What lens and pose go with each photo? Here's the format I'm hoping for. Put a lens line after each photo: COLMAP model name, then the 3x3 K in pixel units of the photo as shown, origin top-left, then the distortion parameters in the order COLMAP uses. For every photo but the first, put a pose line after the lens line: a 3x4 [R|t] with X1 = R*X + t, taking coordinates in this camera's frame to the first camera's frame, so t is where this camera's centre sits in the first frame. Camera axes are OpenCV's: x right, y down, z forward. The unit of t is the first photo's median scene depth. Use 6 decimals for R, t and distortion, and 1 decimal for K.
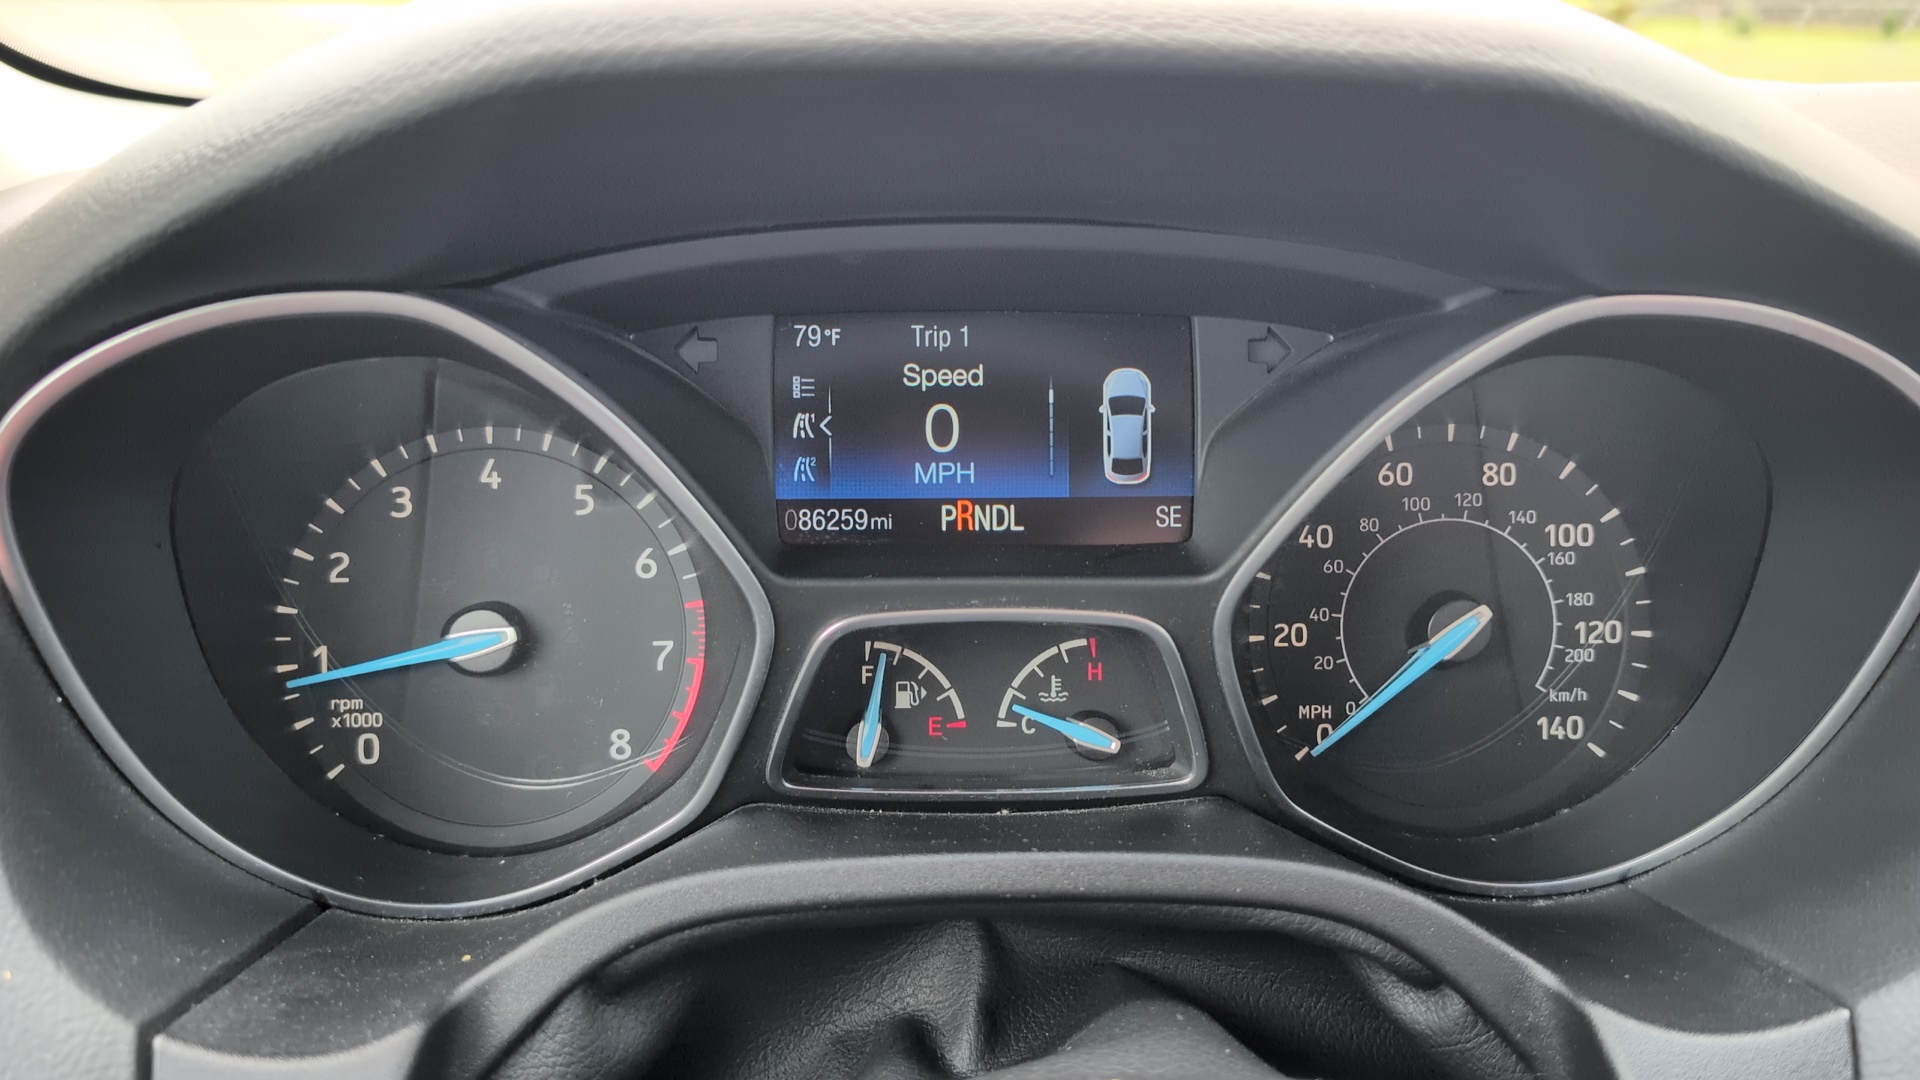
lens RADIAL K [[1649.5, 0, 960.9], [0, 1649.5, 520.1], [0, 0, 1]] dist [0.038628, -0.070782]
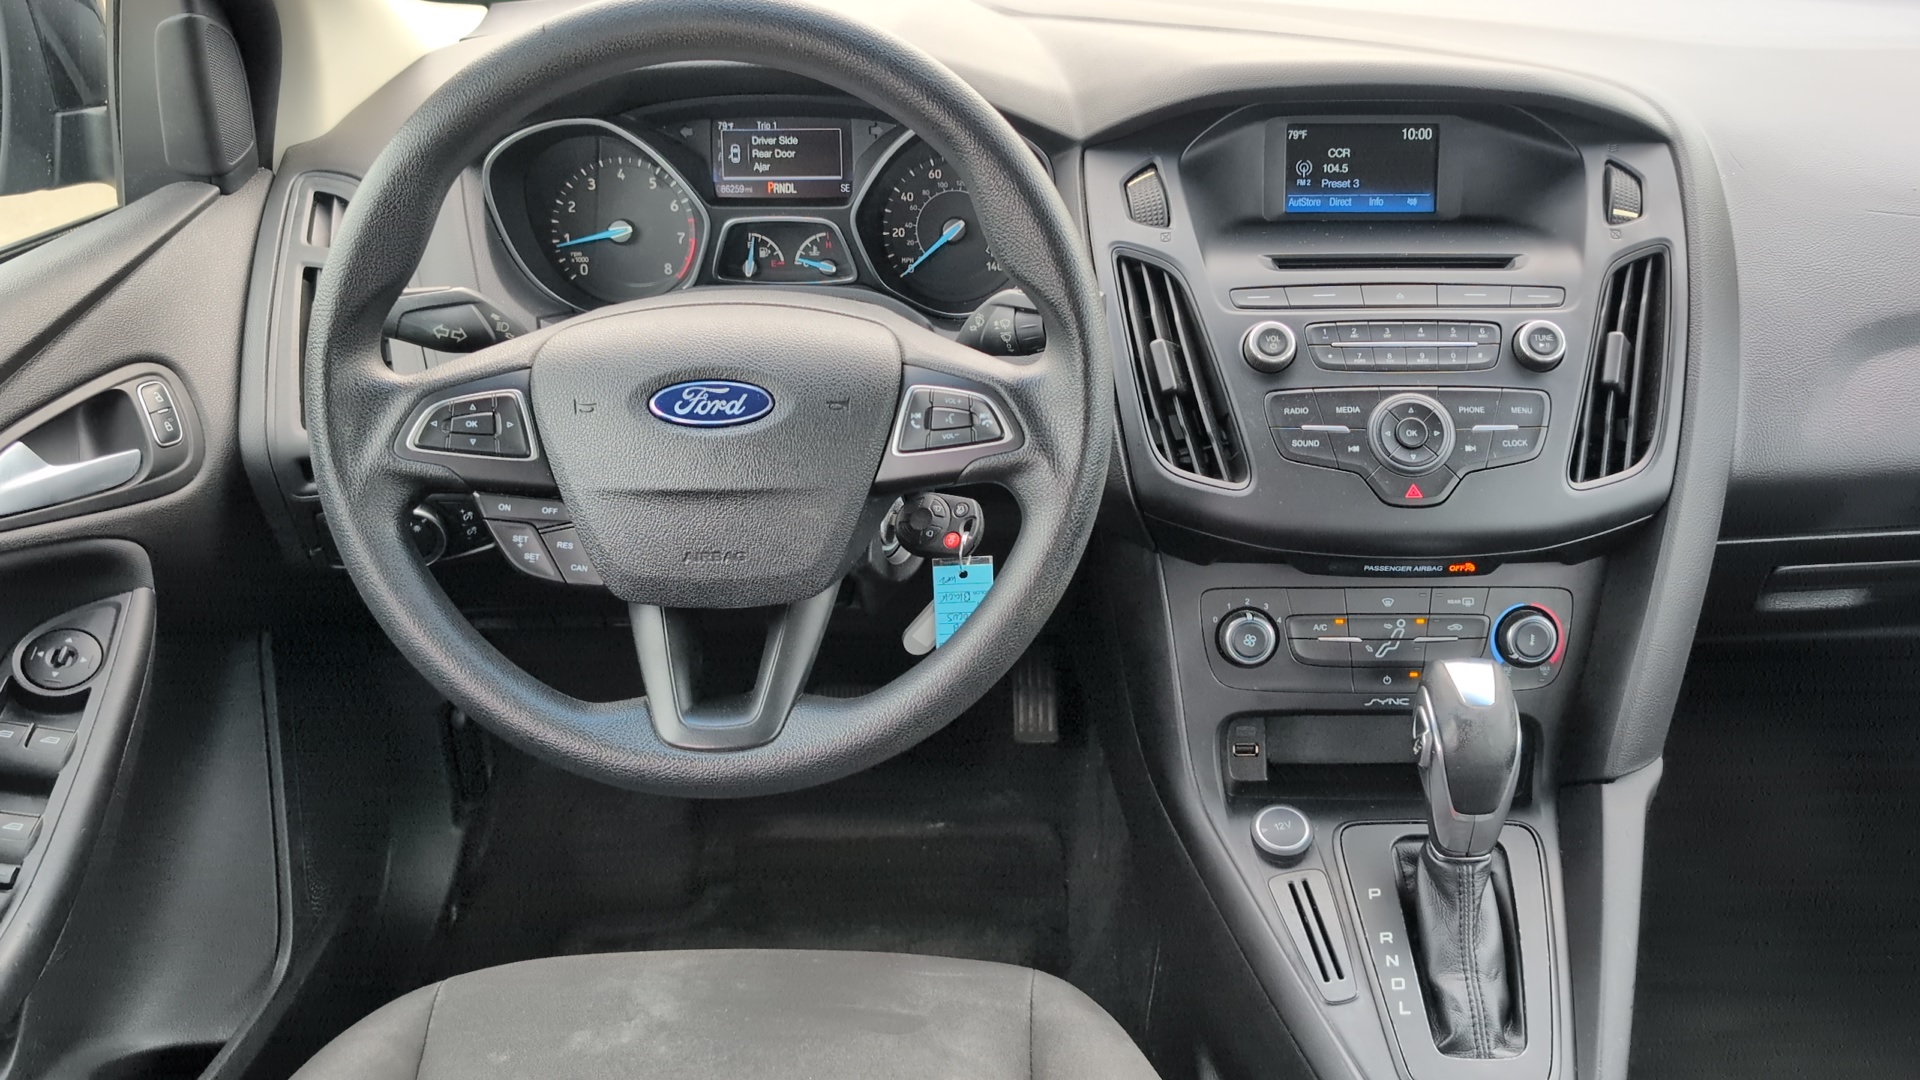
lens RADIAL K [[1649.5, 0, 952.1], [0, 1649.5, 537.4], [0, 0, 1]] dist [0.038628, -0.070782]
pose [[0.996755, 0.014744, -0.079134, 0.541534], [-0.001328, 0.985960, 0.166974, 0.116330], [0.080485, -0.166327, 0.982780, -1.938196]]
